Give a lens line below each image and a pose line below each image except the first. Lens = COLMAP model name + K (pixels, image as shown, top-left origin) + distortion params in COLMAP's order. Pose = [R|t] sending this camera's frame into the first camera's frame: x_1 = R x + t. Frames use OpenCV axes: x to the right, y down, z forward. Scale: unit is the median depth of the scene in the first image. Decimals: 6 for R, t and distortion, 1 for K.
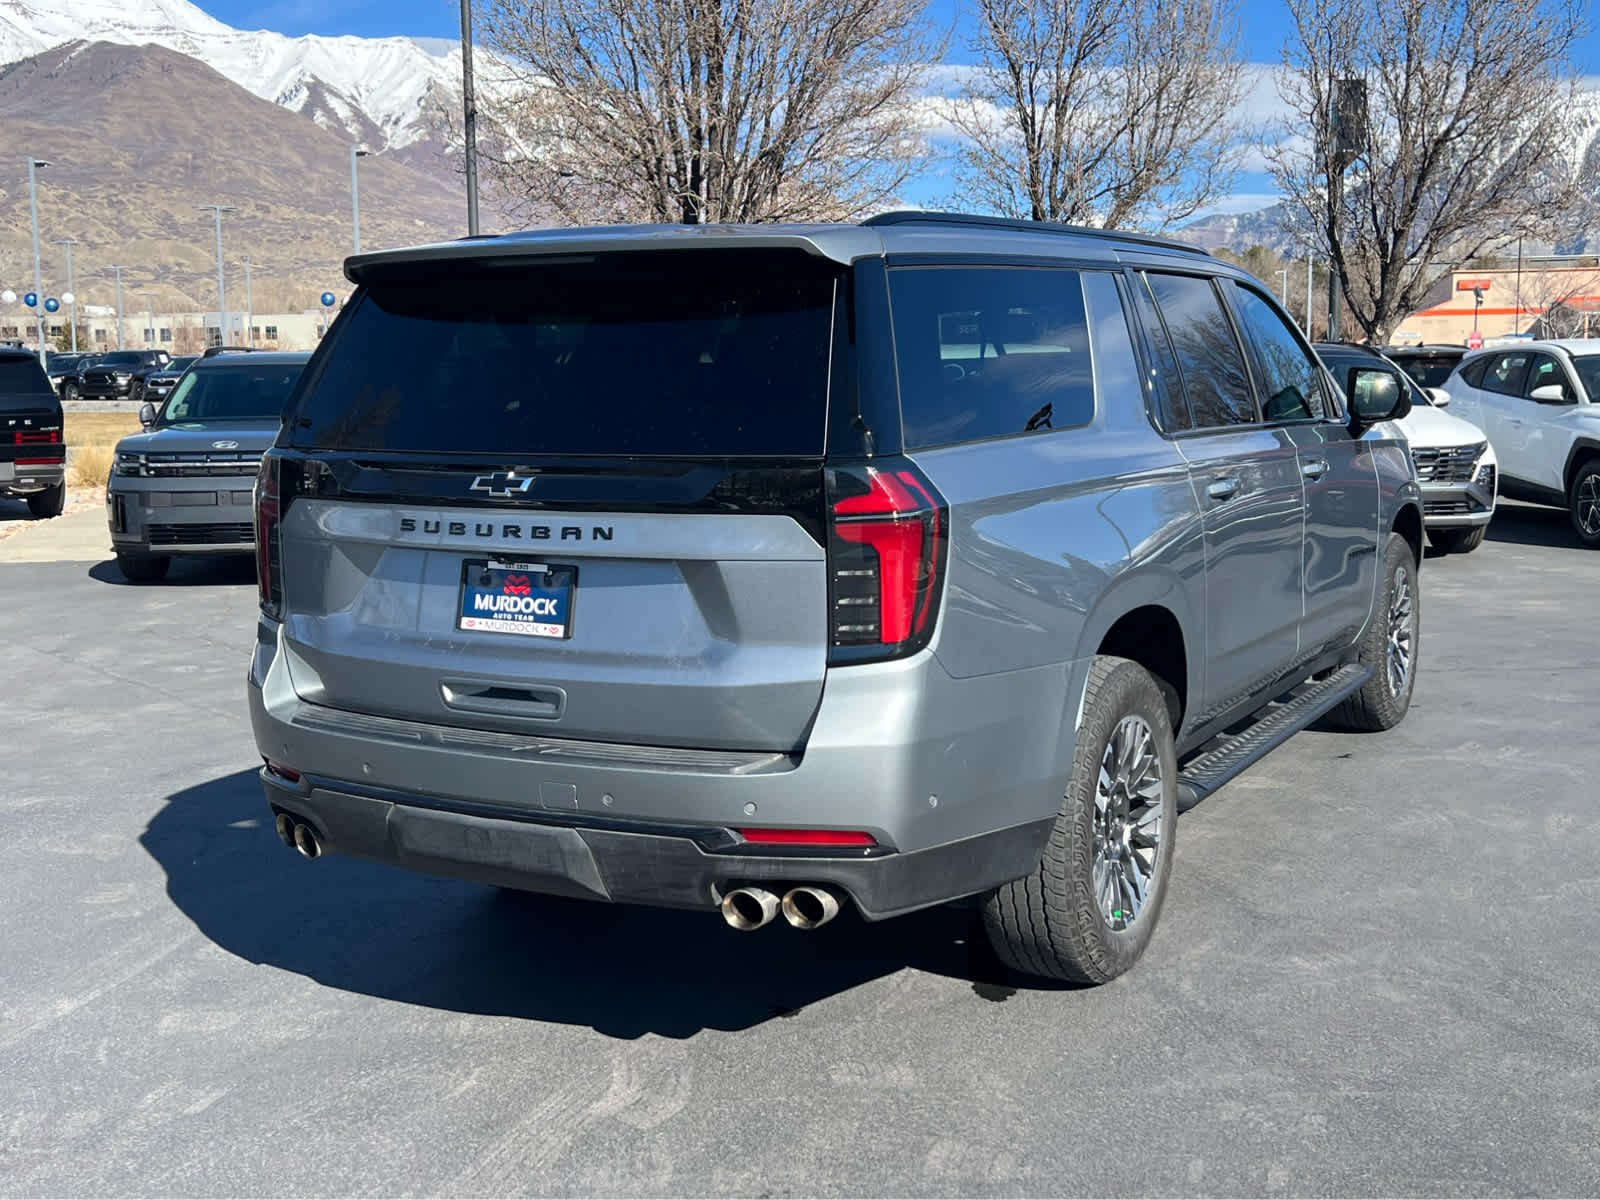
lens RADIAL K [[1970.2, 0, 807.2], [0, 1970.2, 596.3], [0, 0, 1]] dist [0.022777, 0.000000]
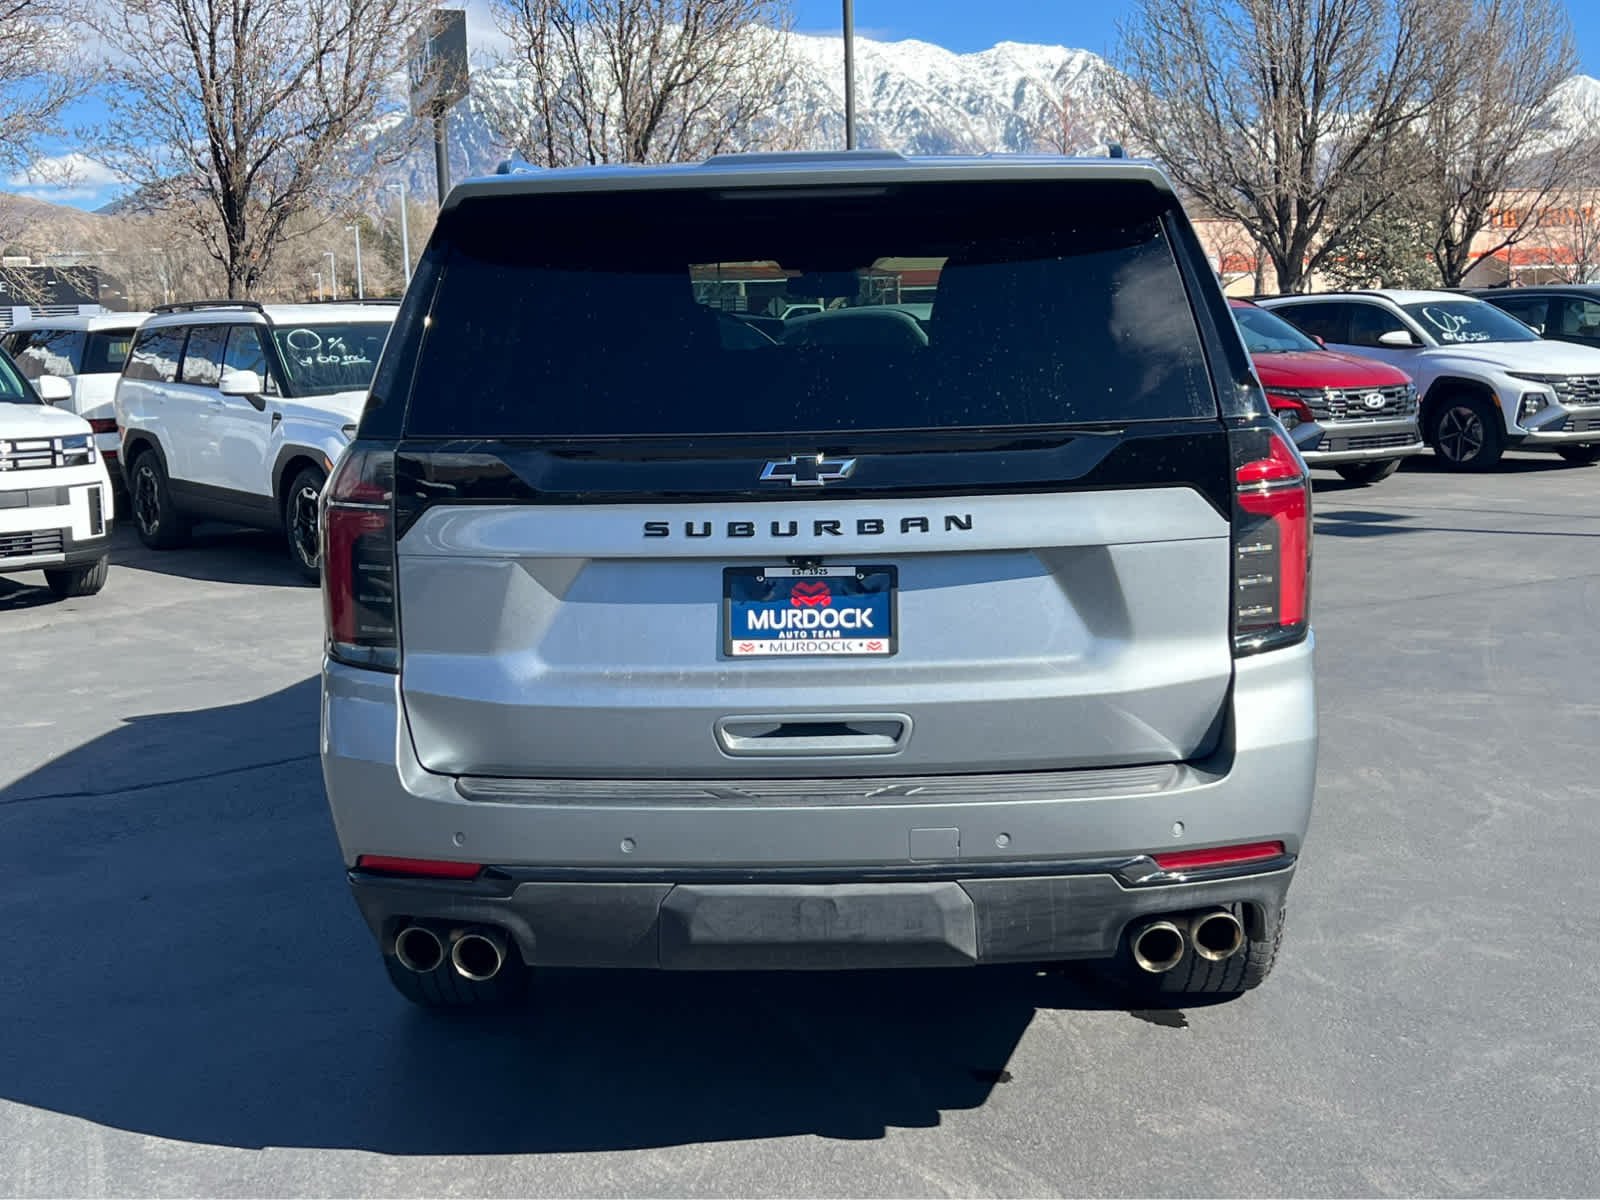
lens RADIAL K [[2149.2, 0, 793.5], [0, 2149.2, 600.6], [0, 0, 1]] dist [0.278679, 0.000000]
pose [[0.892049, -0.076871, 0.445354, -0.546190], [0.075197, 0.996938, 0.021458, -0.022693], [-0.445639, 0.014348, 0.895098, 0.209453]]
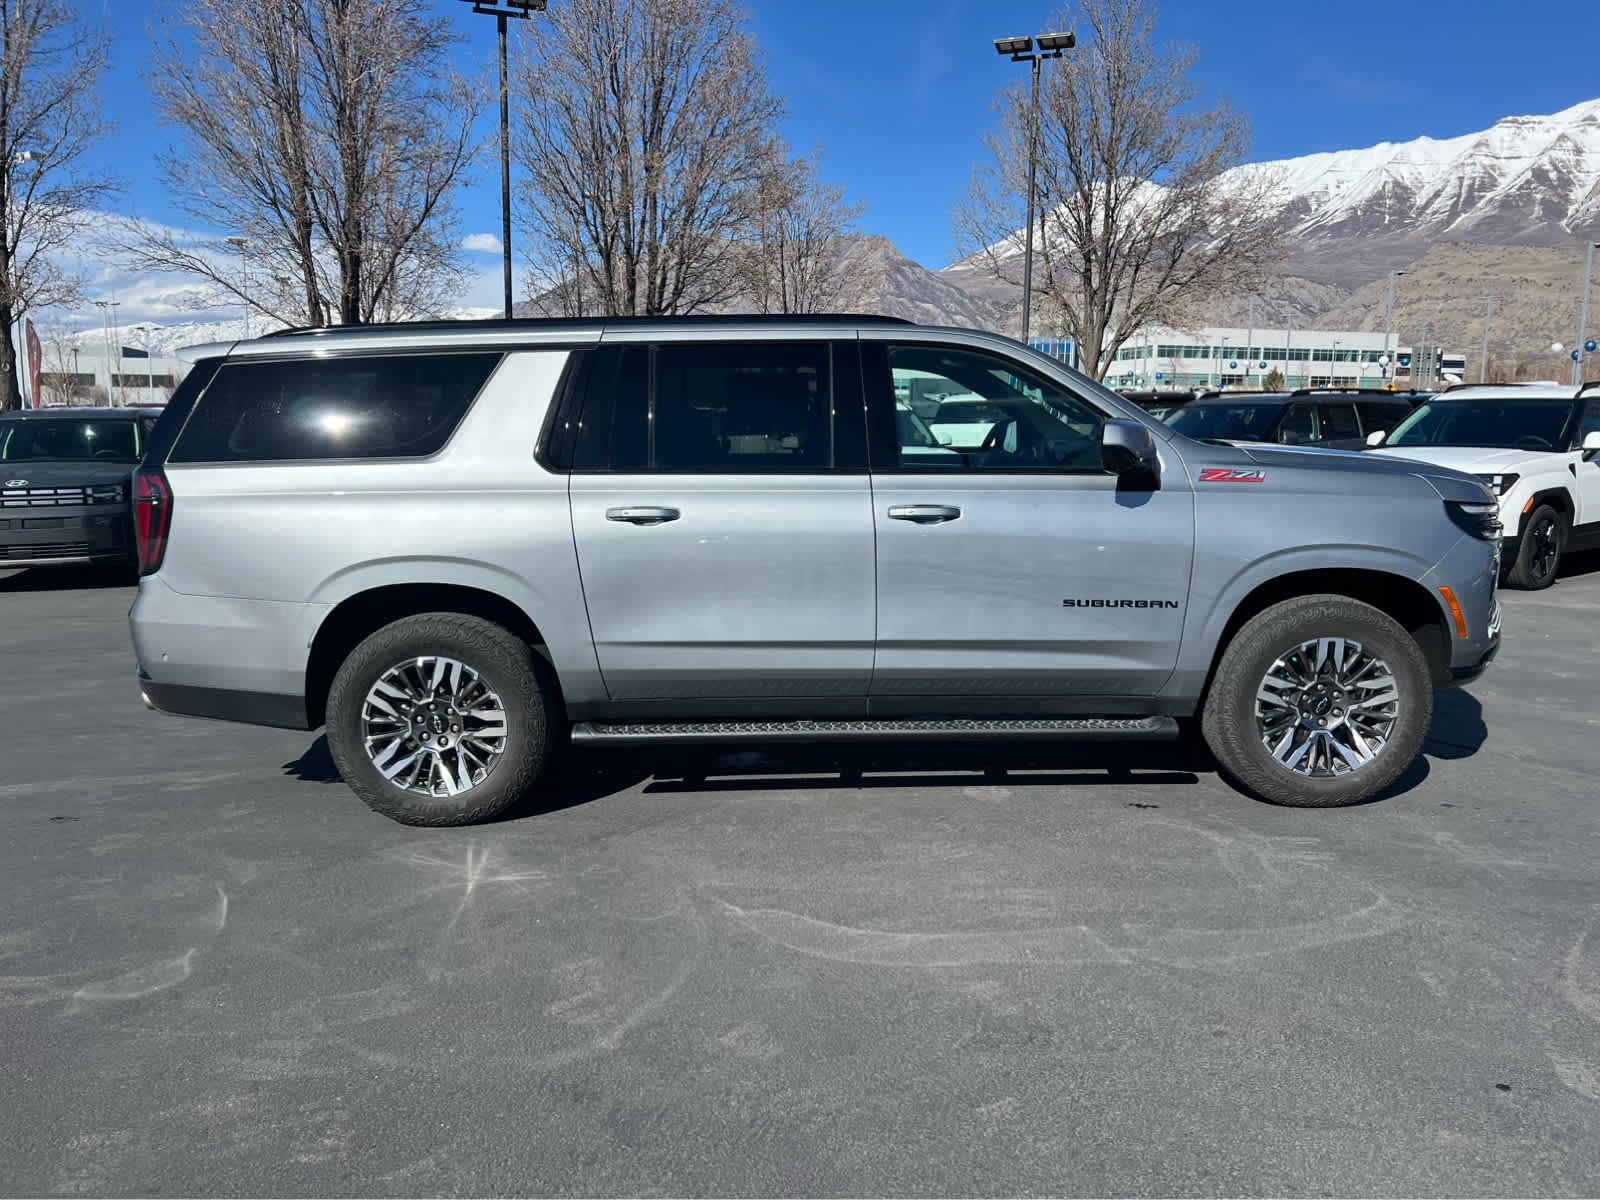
lens RADIAL K [[1326.3, 0, 798.8], [0, 1326.3, 605.6], [0, 0, 1]] dist [-0.005329, 0.008480]
pose [[0.433387, 0.136147, -0.890864, 1.346785], [-0.099721, 0.989697, 0.102740, -0.123660], [0.895674, 0.044312, 0.442499, 0.931015]]
